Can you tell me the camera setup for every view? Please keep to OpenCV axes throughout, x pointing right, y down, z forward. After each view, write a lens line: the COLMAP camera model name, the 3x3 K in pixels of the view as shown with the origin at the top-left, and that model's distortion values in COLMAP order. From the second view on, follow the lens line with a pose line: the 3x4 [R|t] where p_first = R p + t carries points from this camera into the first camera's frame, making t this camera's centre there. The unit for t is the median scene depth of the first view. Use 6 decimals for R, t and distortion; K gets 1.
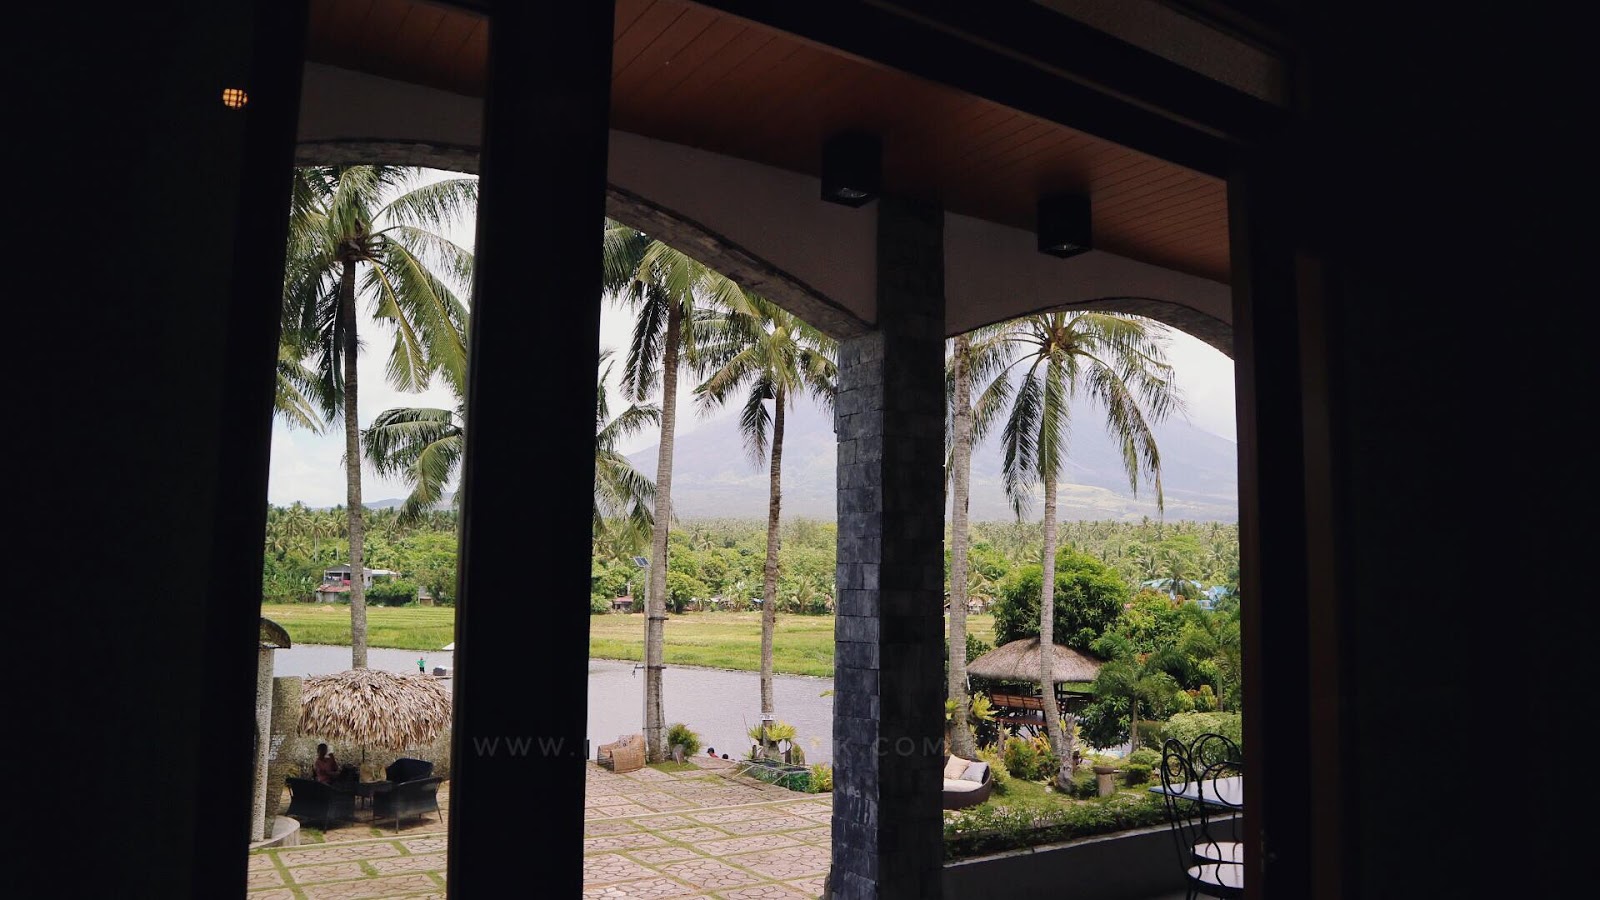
lens RADIAL K [[1130.4, 0, 800.0], [0, 1130.4, 450.0], [0, 0, 1]] dist [-0.124967, 0.088493]
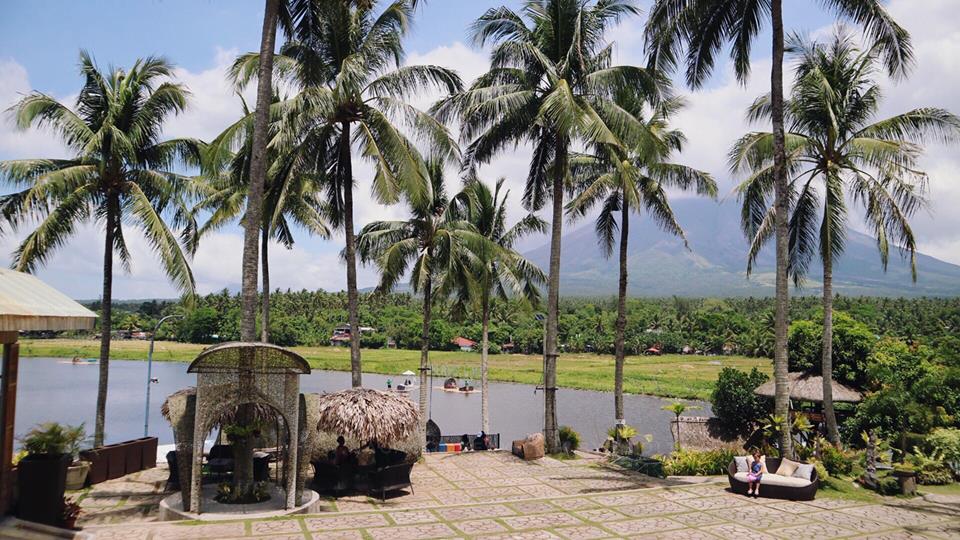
lens RADIAL K [[678.2, 0, 480.0], [0, 678.2, 270.0], [0, 0, 1]] dist [-0.124967, 0.088493]
pose [[0.981572, -0.011744, -0.190730, -0.043934], [0.015651, 0.999697, 0.018994, 0.017574], [0.190449, -0.021629, 0.981459, 0.104363]]
